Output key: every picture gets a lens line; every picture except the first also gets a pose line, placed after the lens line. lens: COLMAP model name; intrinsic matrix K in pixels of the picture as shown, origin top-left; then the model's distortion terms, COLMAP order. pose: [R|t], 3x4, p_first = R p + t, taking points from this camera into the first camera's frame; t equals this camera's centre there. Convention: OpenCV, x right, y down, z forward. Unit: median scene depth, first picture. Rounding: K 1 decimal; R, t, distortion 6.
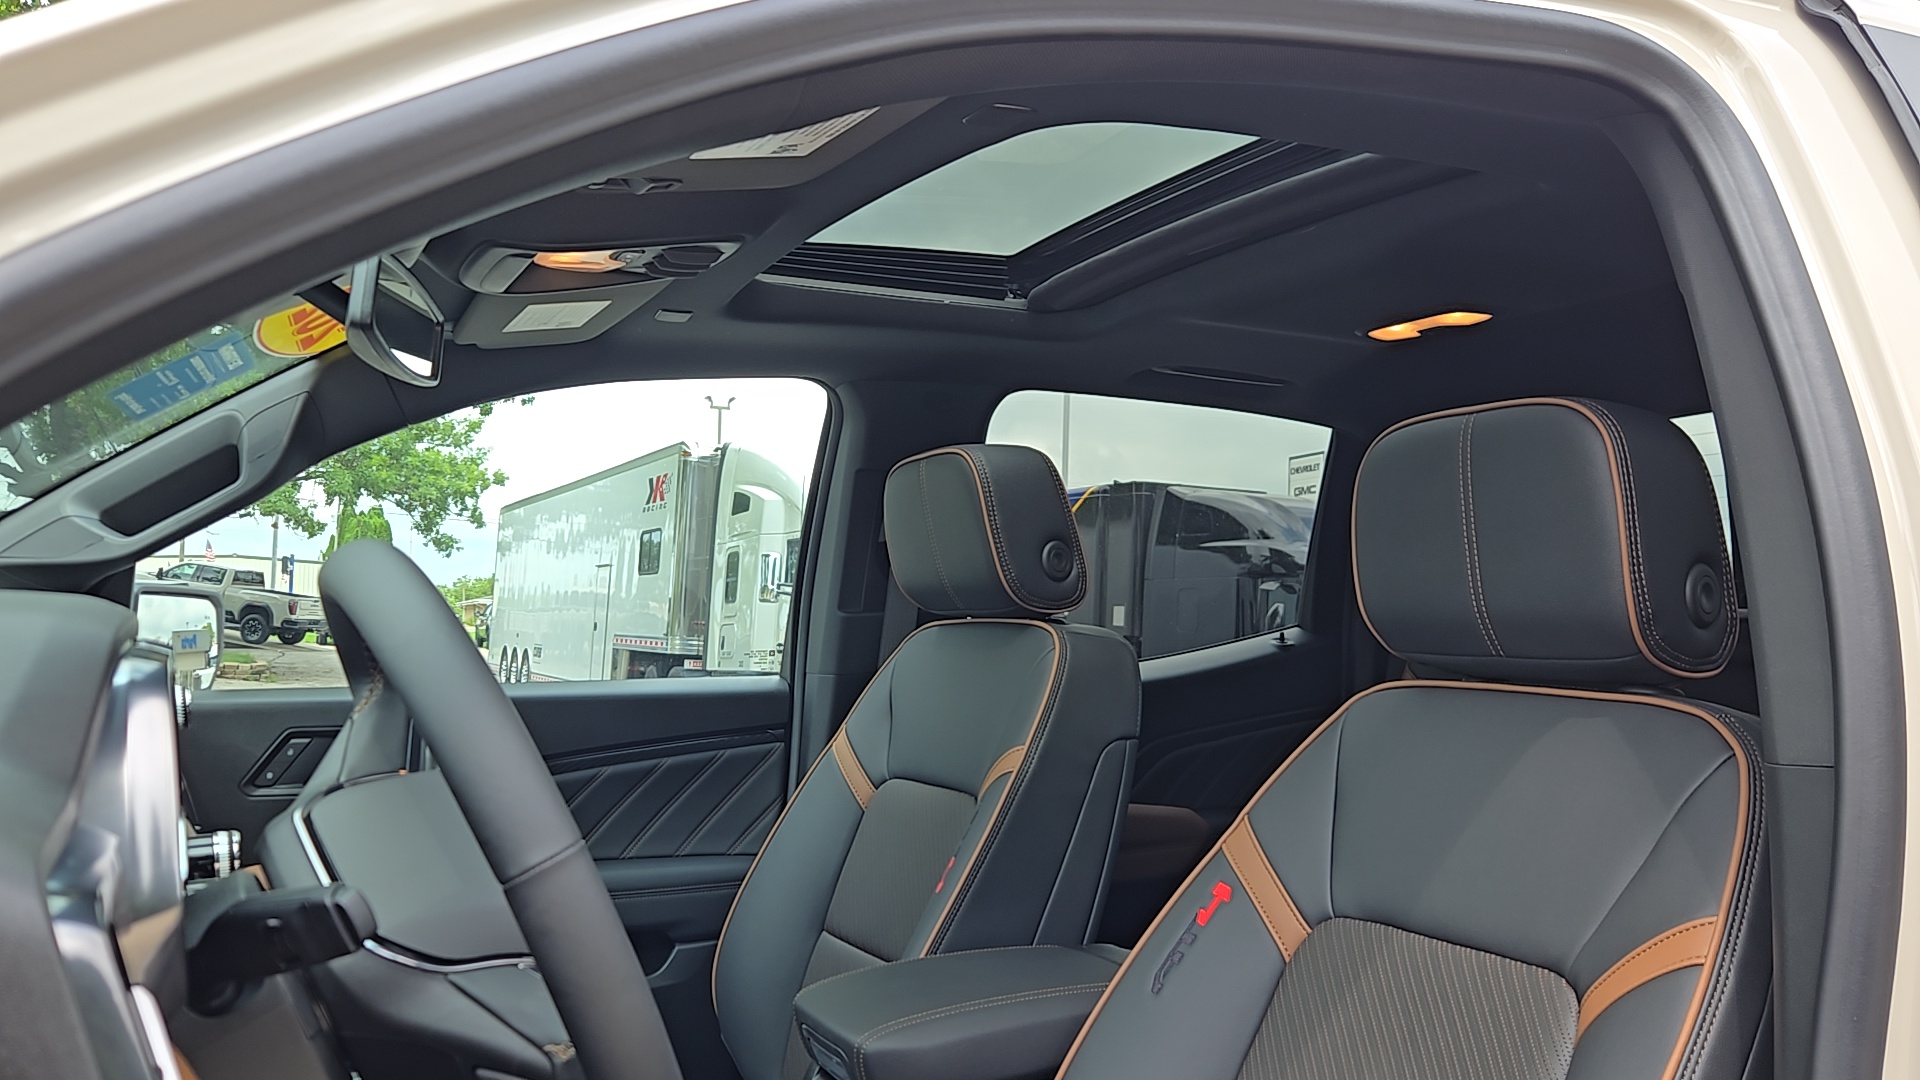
lens RADIAL K [[1605.1, 0, 958.7], [0, 1605.1, 530.4], [0, 0, 1]] dist [0.010903, 0.005321]
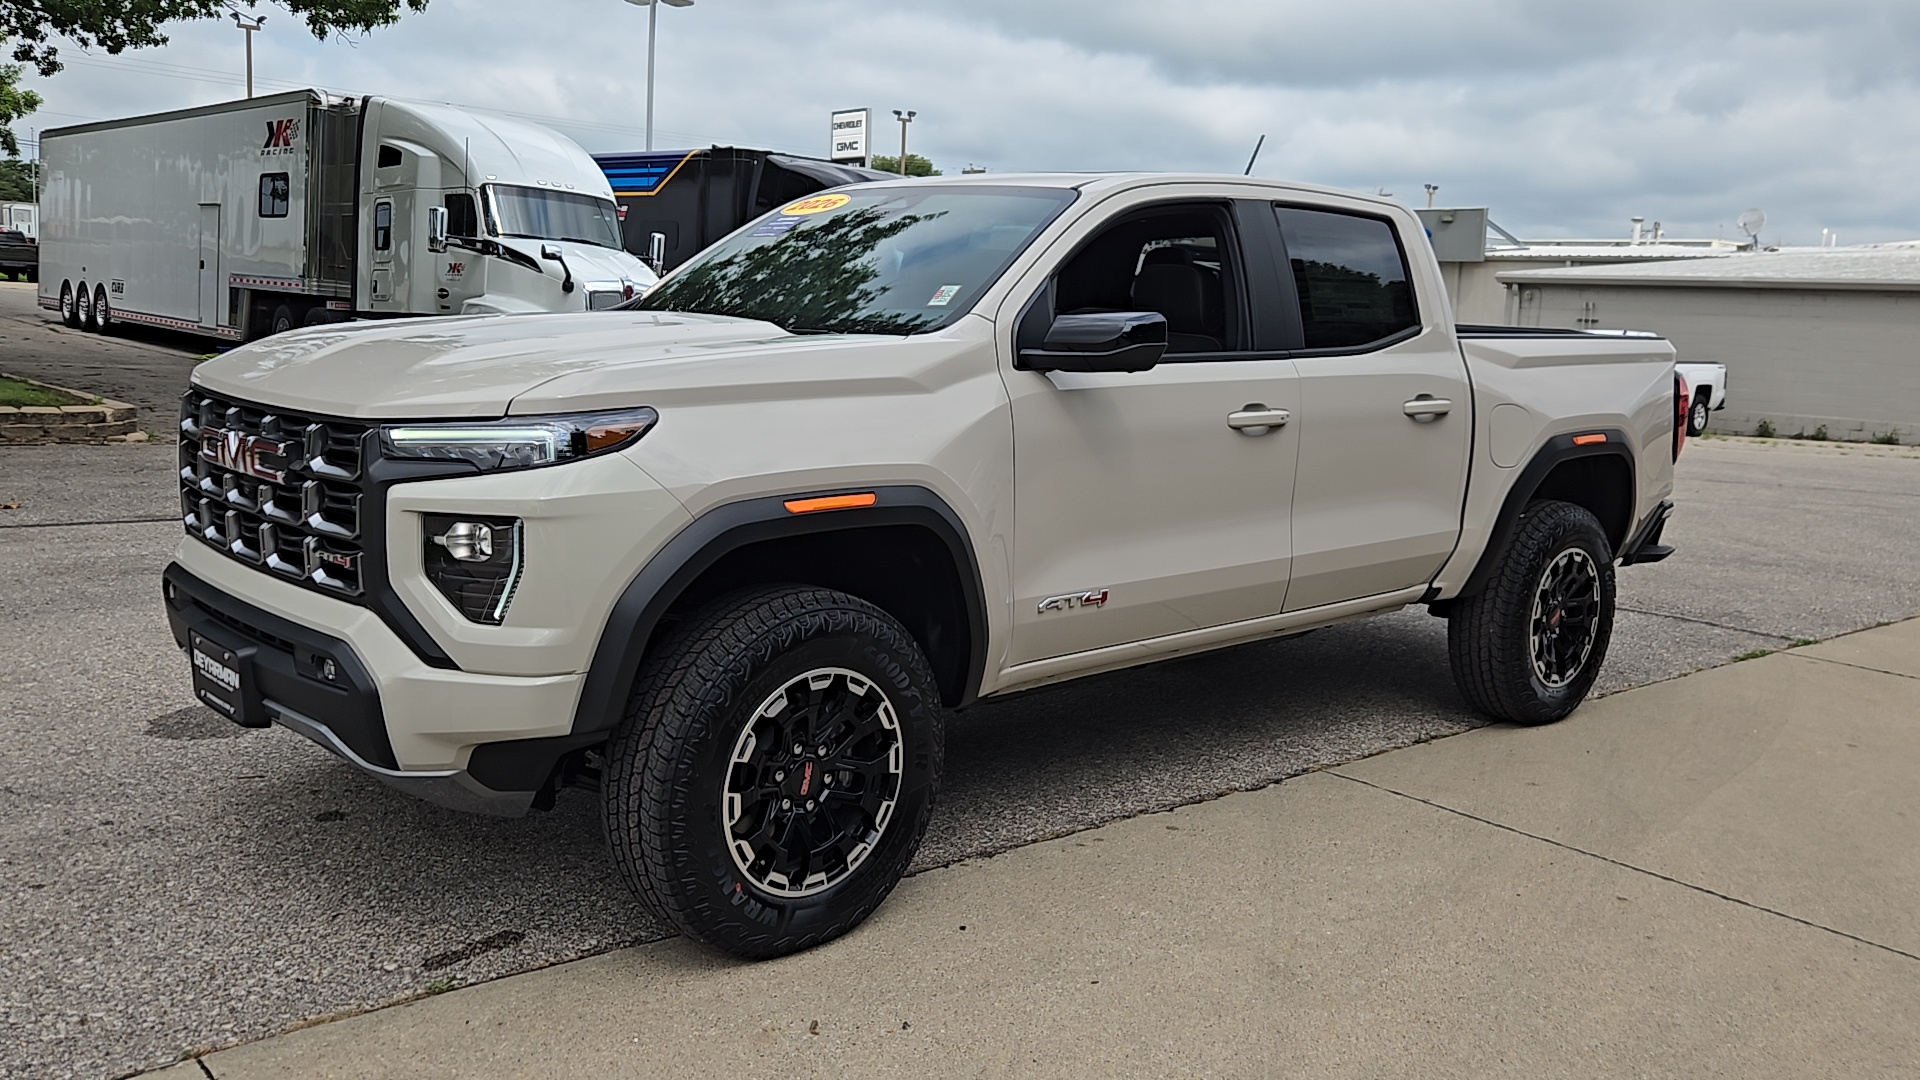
lens RADIAL K [[1601.6, 0, 952.1], [0, 1601.6, 535.2], [0, 0, 1]] dist [0.011800, -0.007432]
pose [[0.958136, -0.018779, 0.285696, -0.068143], [-0.044432, 0.976005, 0.213166, -0.012021], [-0.282844, -0.216936, 0.934311, -0.136254]]
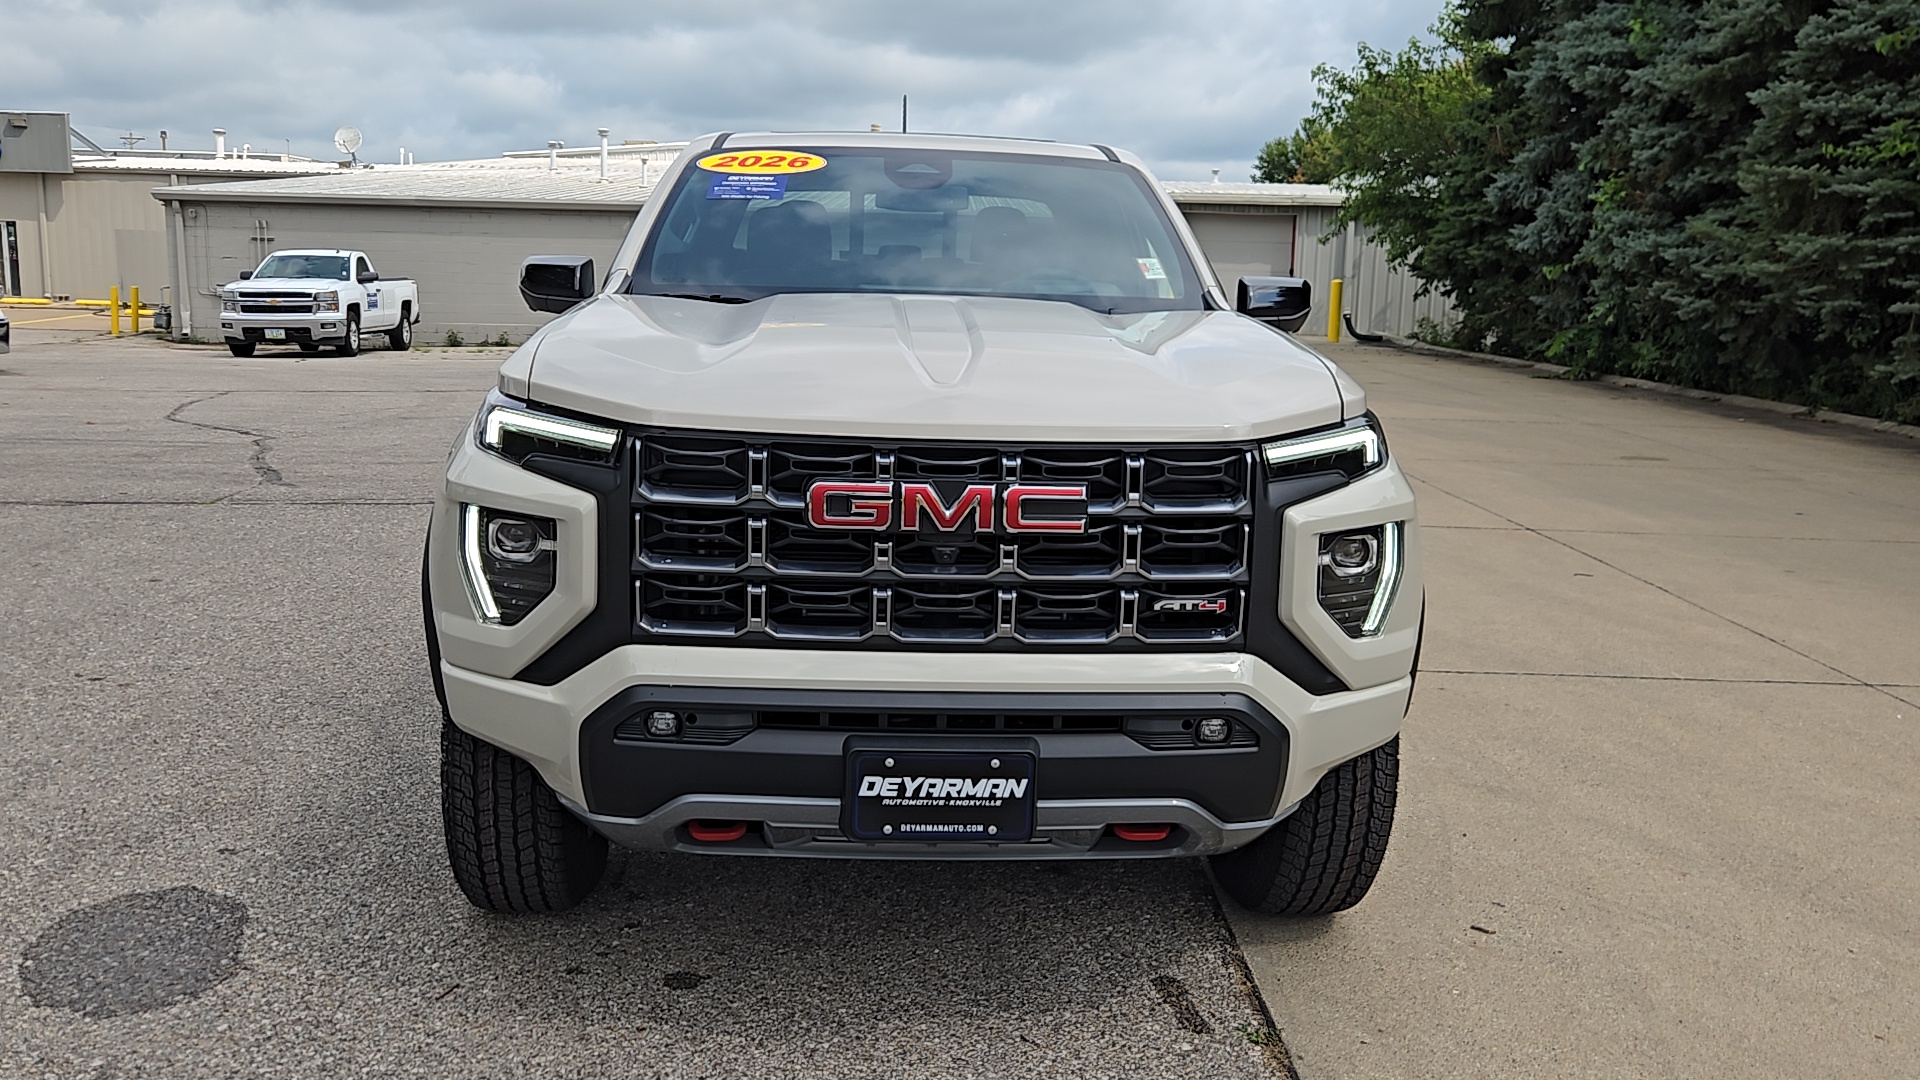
lens RADIAL K [[1601.6, 0, 952.1], [0, 1601.6, 535.2], [0, 0, 1]] dist [0.011800, -0.007432]
pose [[0.392448, -0.162547, 0.905297, -0.187541], [-0.078487, 0.974752, 0.209042, -0.007123], [-0.916419, -0.153092, 0.369782, -0.025493]]
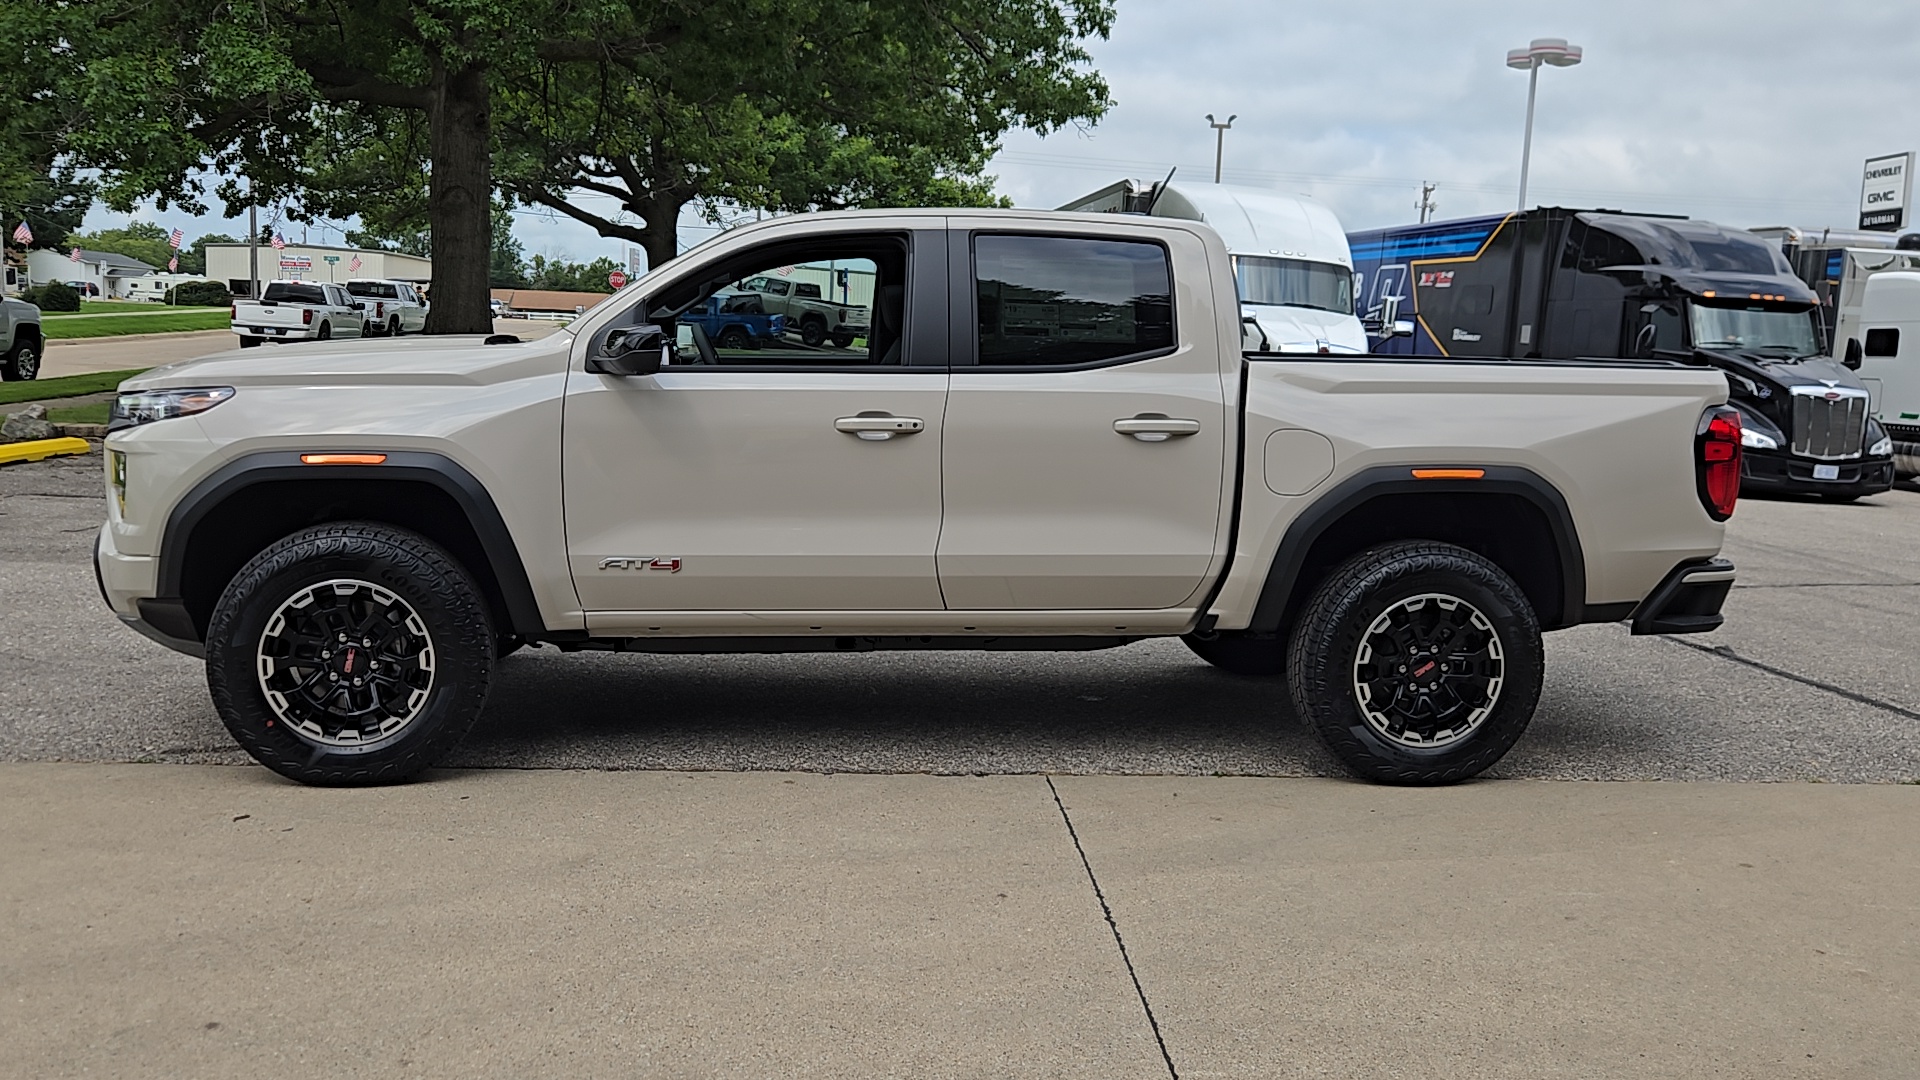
lens RADIAL K [[1601.6, 0, 952.1], [0, 1601.6, 535.2], [0, 0, 1]] dist [0.011800, -0.007432]
pose [[0.944363, 0.056433, -0.324028, 0.092038], [0.003283, 0.983504, 0.180855, -0.010549], [0.328890, -0.171856, 0.928600, -0.160189]]
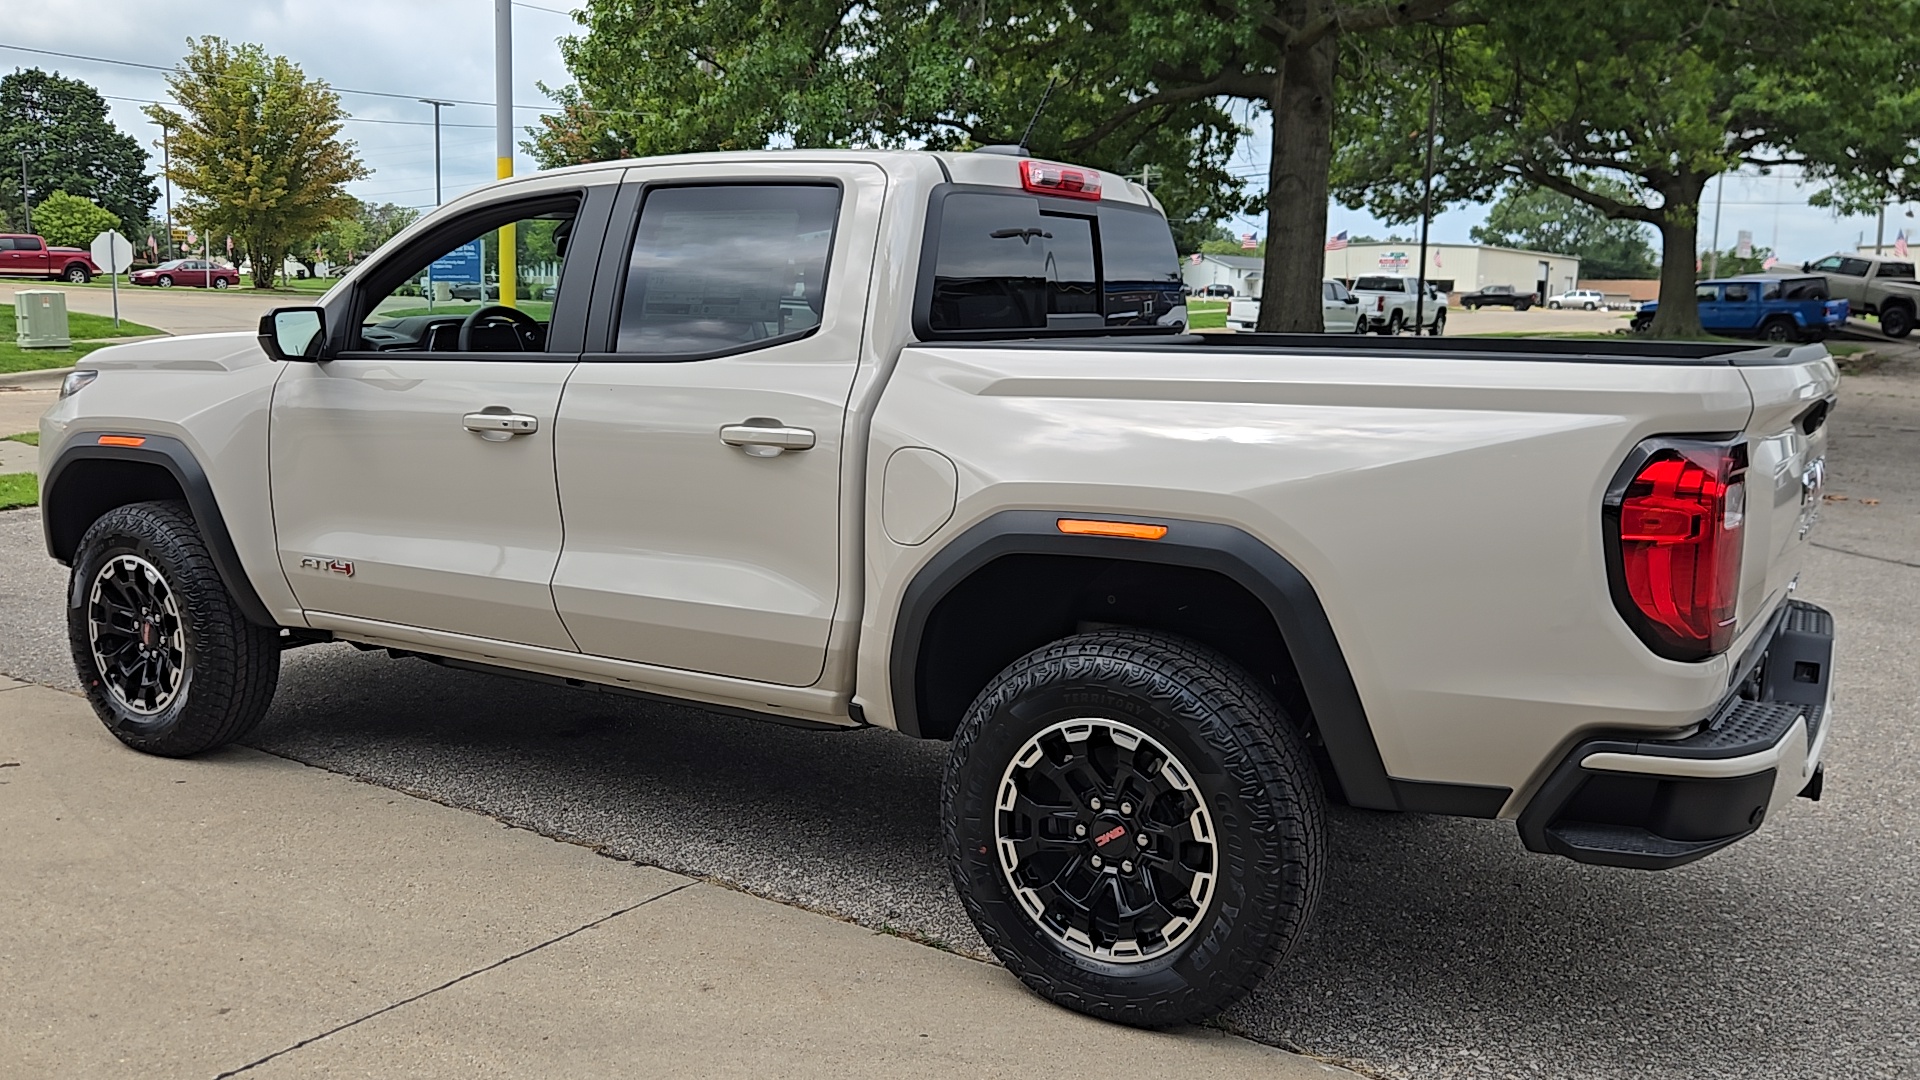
lens RADIAL K [[1605.1, 0, 958.7], [0, 1605.1, 530.4], [0, 0, 1]] dist [0.010903, 0.005321]
pose [[0.532804, 0.114830, -0.838411, 0.186243], [0.045676, 0.985404, 0.163989, -0.002157], [0.845005, -0.125669, 0.519783, -0.022071]]
